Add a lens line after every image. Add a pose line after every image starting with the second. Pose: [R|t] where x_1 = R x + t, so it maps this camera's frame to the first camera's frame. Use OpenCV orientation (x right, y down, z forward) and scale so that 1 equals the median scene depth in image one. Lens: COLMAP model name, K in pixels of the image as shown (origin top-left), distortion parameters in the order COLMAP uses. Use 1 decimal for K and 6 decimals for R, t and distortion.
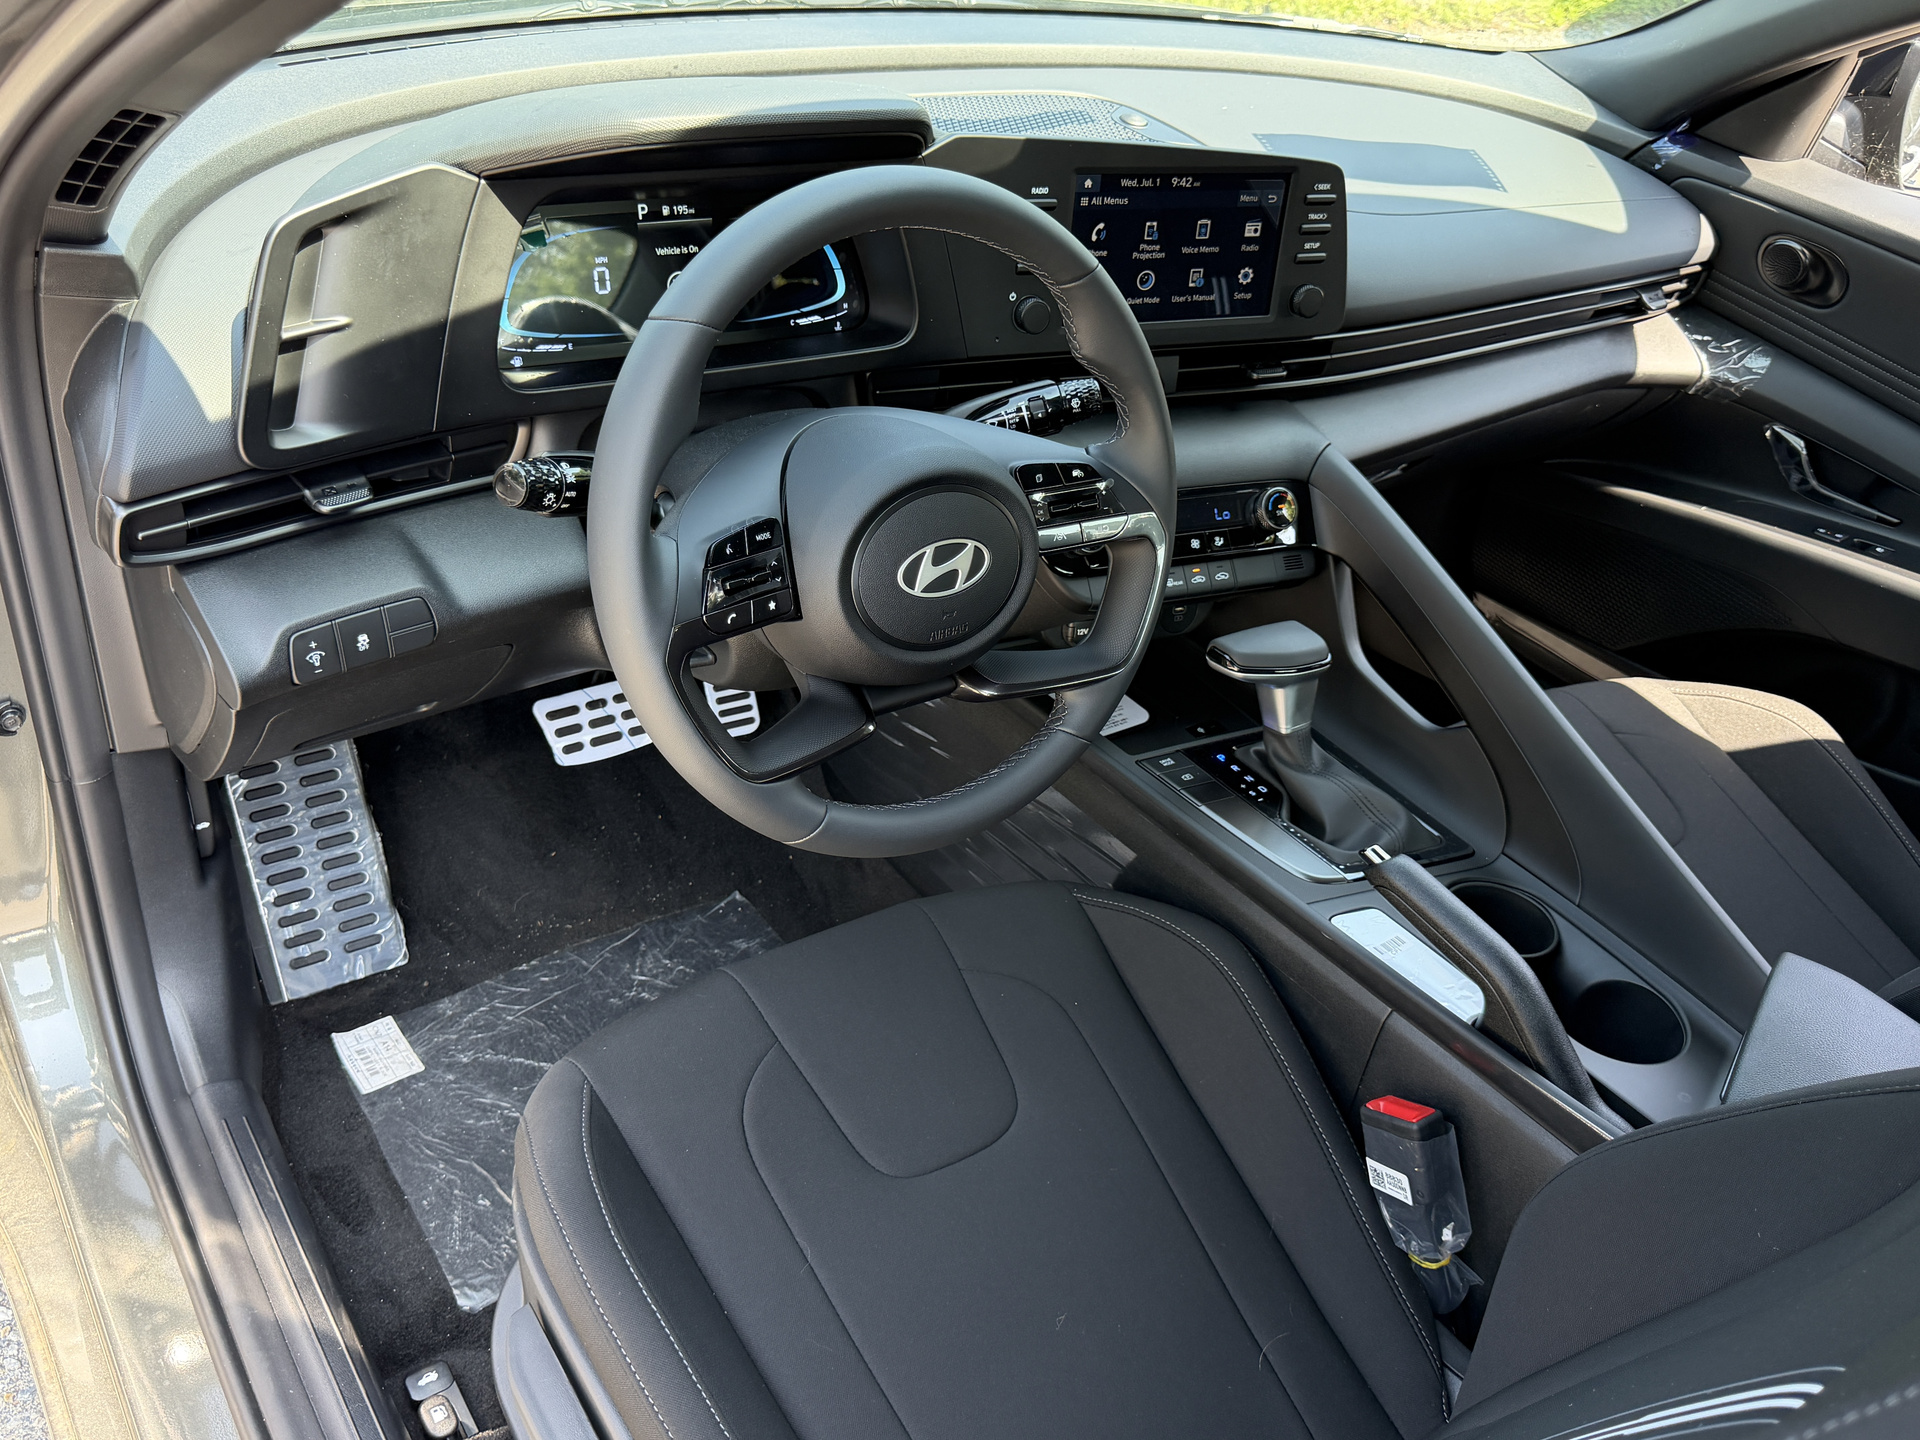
lens RADIAL K [[1545.9, 0, 1007.5], [0, 1545.9, 737.3], [0, 0, 1]] dist [0.058617, -0.025551]
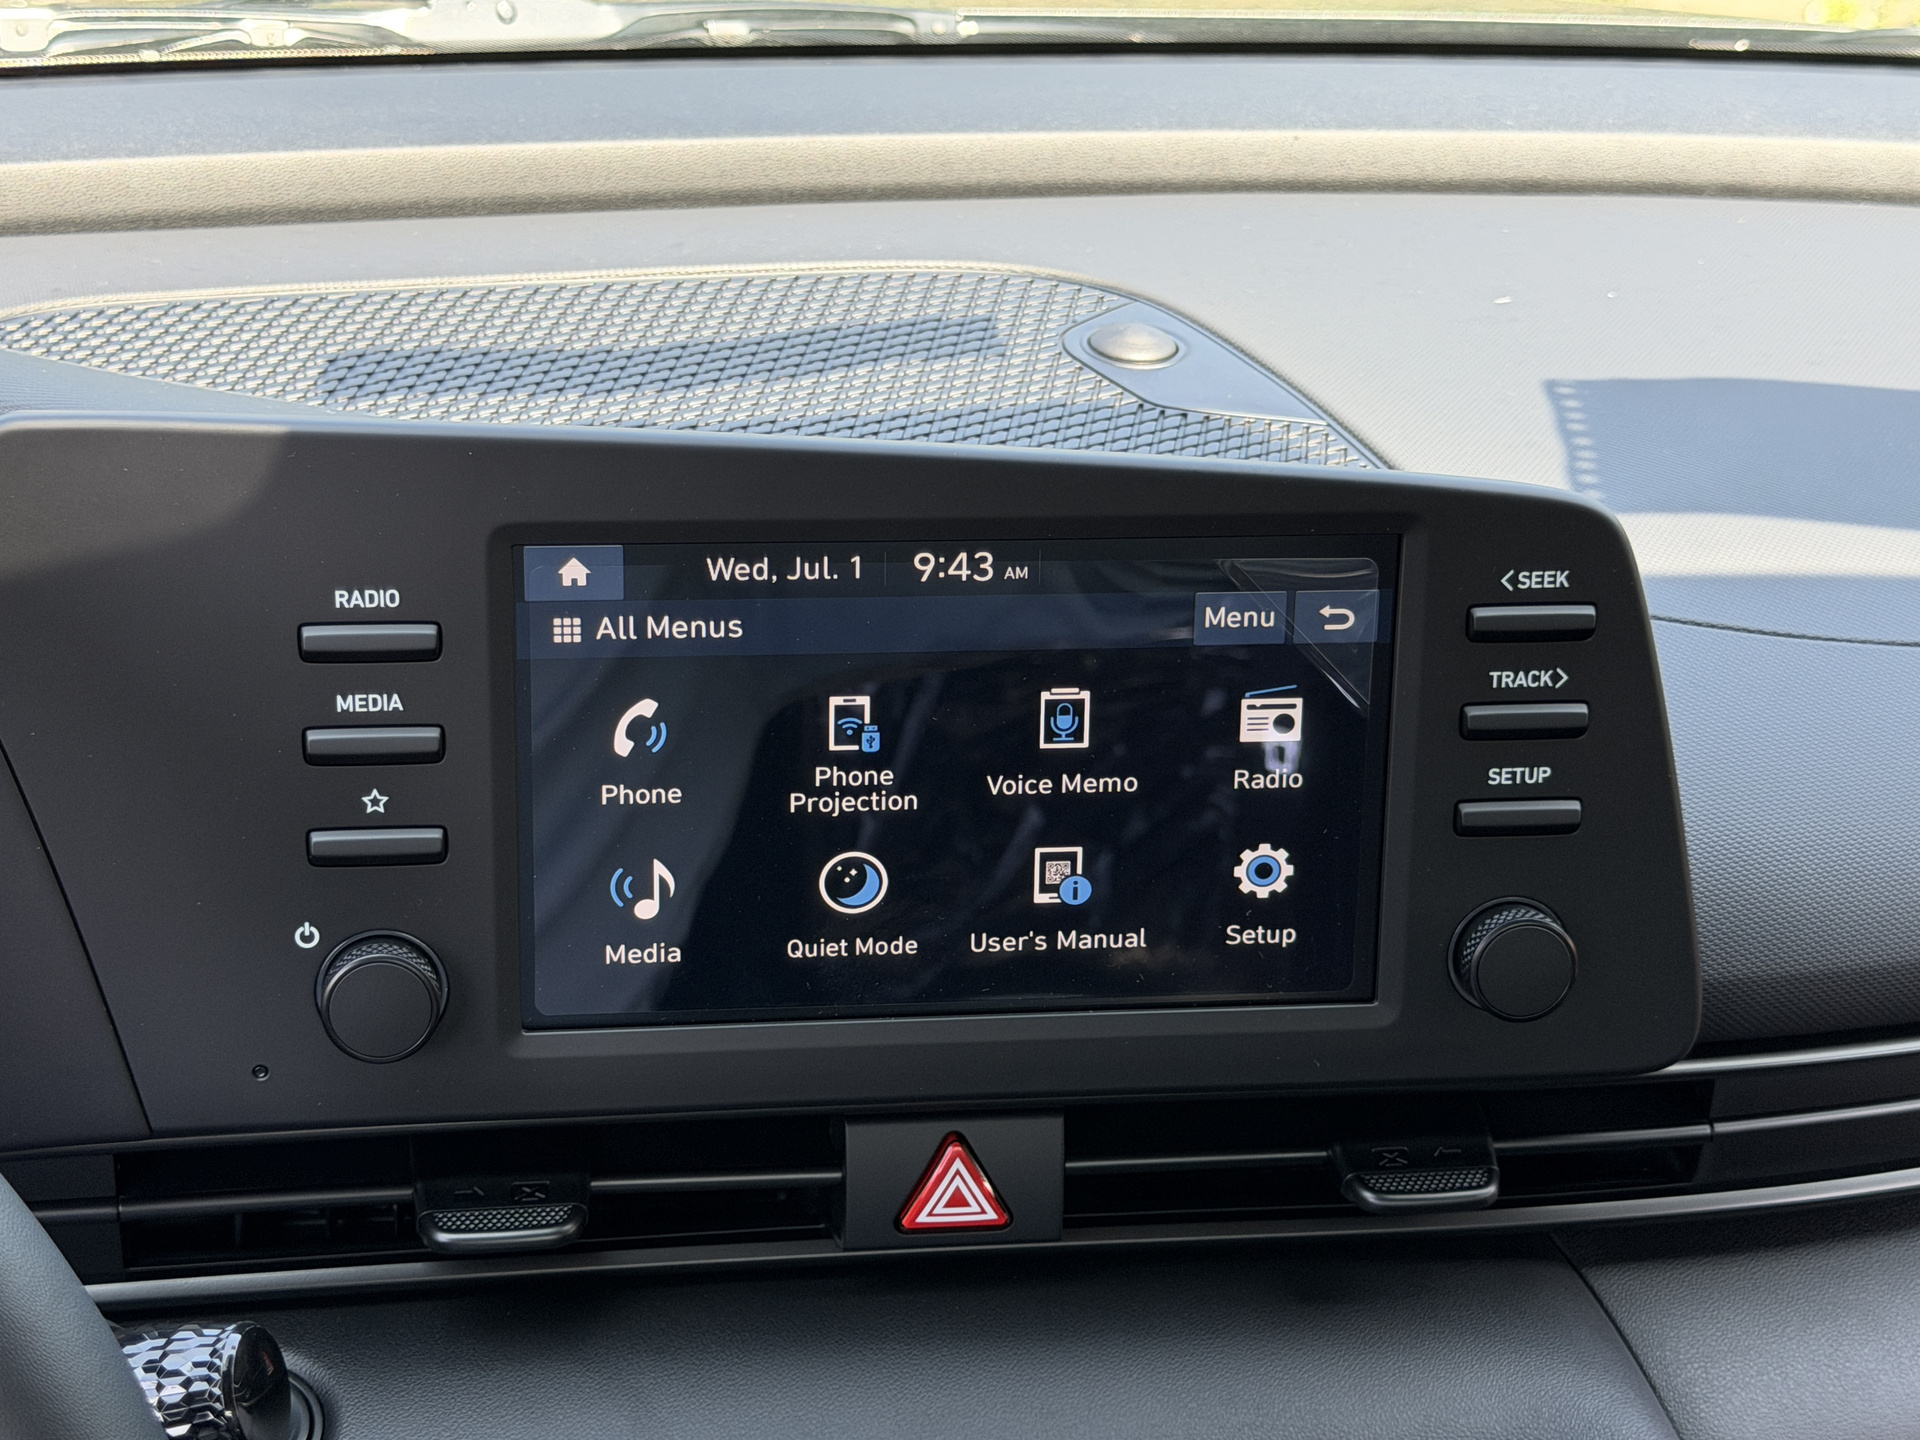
lens RADIAL K [[3182.6, 0, 949.8], [0, 3182.6, 735.2], [0, 0, 1]] dist [0.113073, 0.000000]
pose [[0.949483, 0.033806, -0.311993, 0.281158], [-0.105048, 0.971065, -0.214470, -0.192370], [0.295715, 0.236410, 0.925561, 0.446710]]
